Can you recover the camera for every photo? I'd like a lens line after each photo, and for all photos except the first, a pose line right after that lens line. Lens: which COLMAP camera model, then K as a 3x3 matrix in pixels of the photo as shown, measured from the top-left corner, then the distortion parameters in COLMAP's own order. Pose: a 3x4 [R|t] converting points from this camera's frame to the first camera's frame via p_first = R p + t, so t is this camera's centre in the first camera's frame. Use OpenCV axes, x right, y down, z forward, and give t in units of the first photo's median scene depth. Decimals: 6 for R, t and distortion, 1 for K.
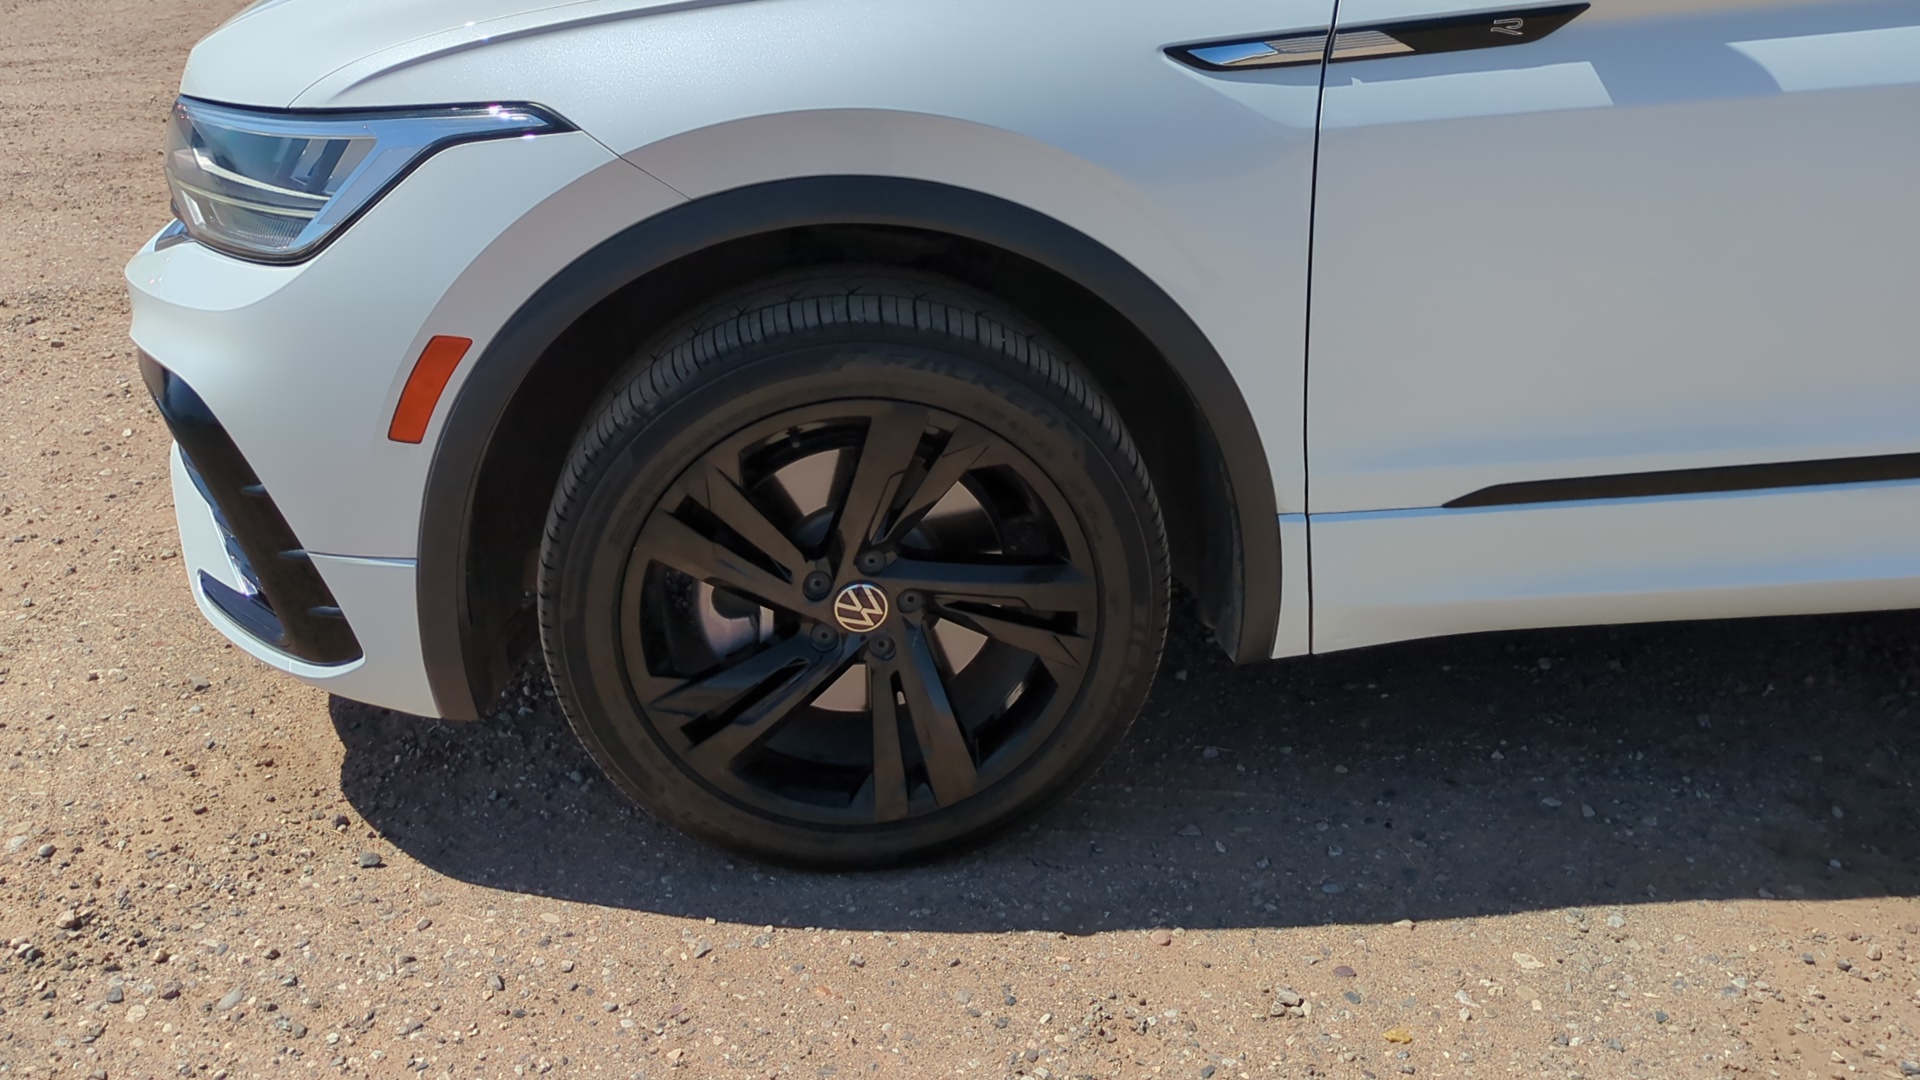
lens RADIAL K [[1650.3, 0, 957.3], [0, 1650.3, 533.9], [0, 0, 1]] dist [0.061179, -0.076733]
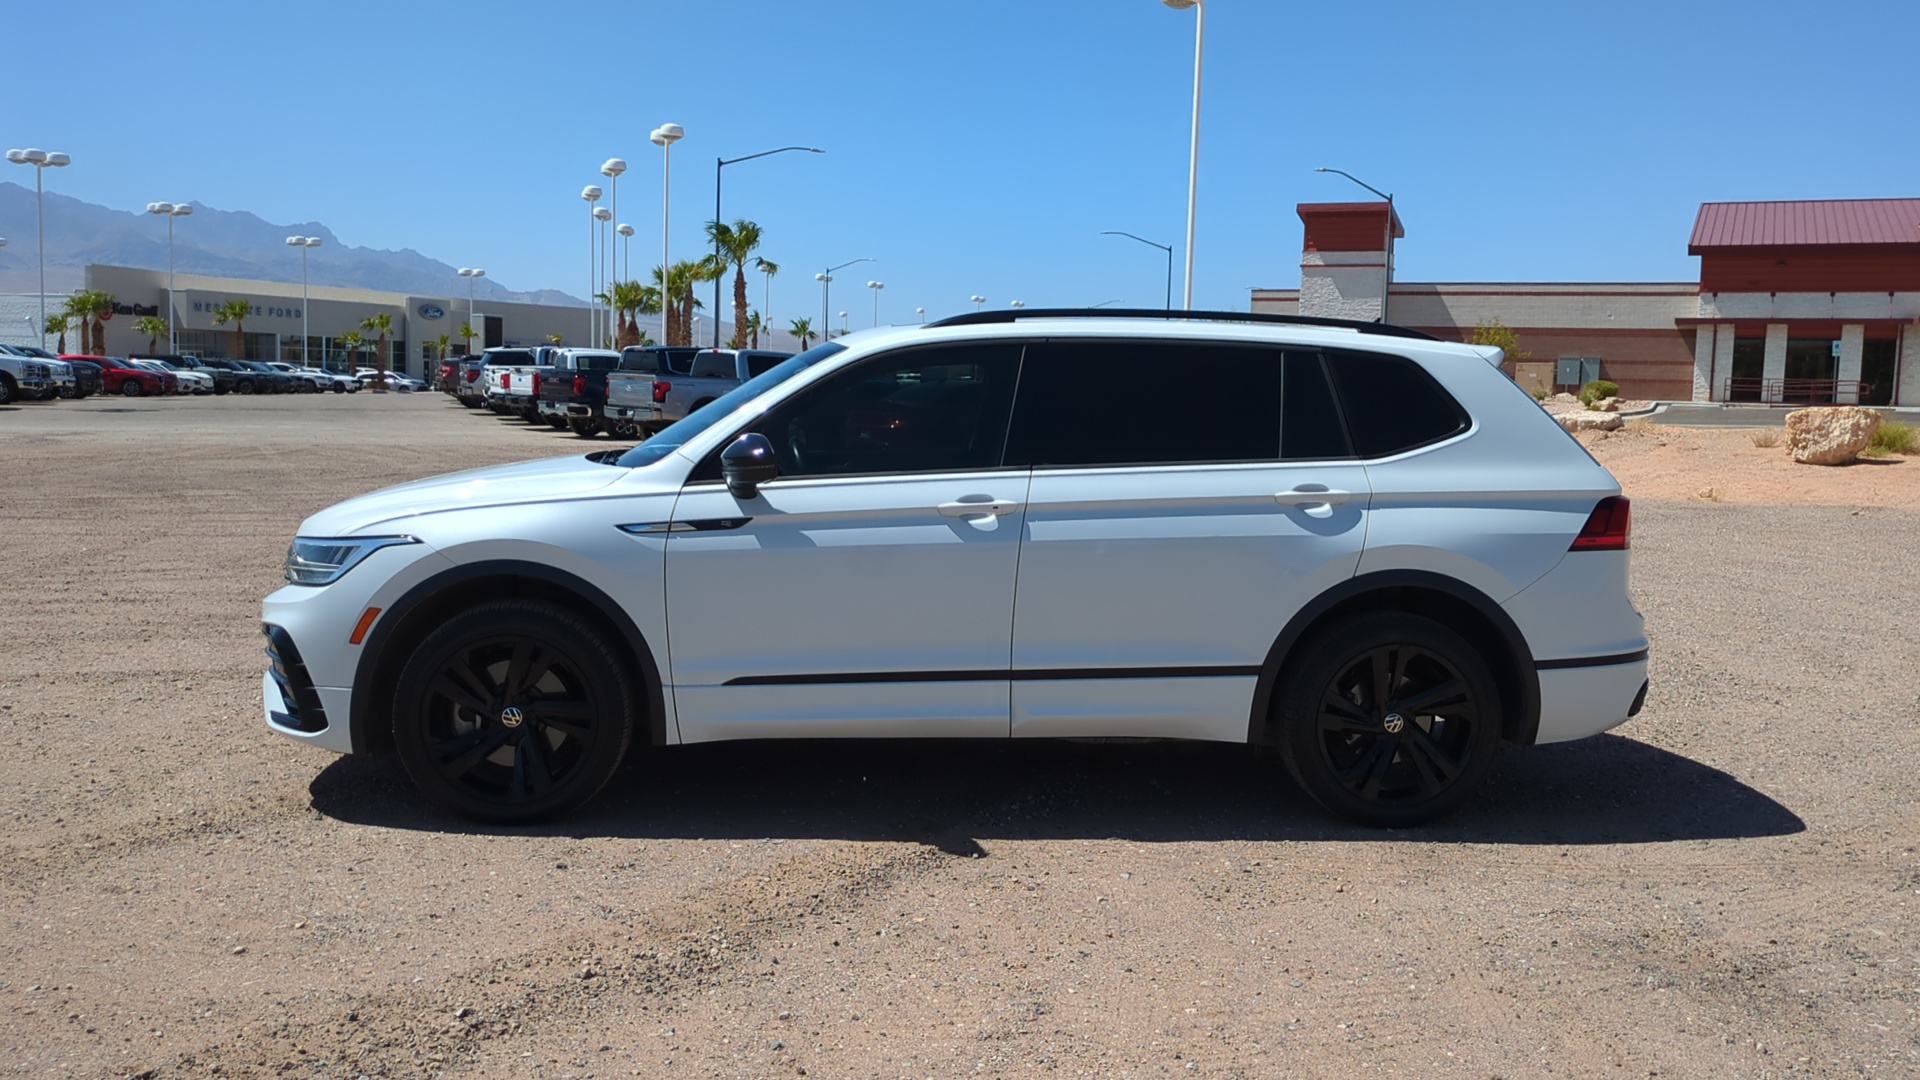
lens RADIAL K [[1632.6, 0, 963.0], [0, 1632.6, 548.0], [0, 0, 1]] dist [0.057071, -0.021894]
pose [[0.999462, 0.032353, -0.005389, 0.703884], [-0.032348, 0.945144, -0.325047, 0.648224], [-0.005423, 0.325047, 0.945682, -1.696806]]
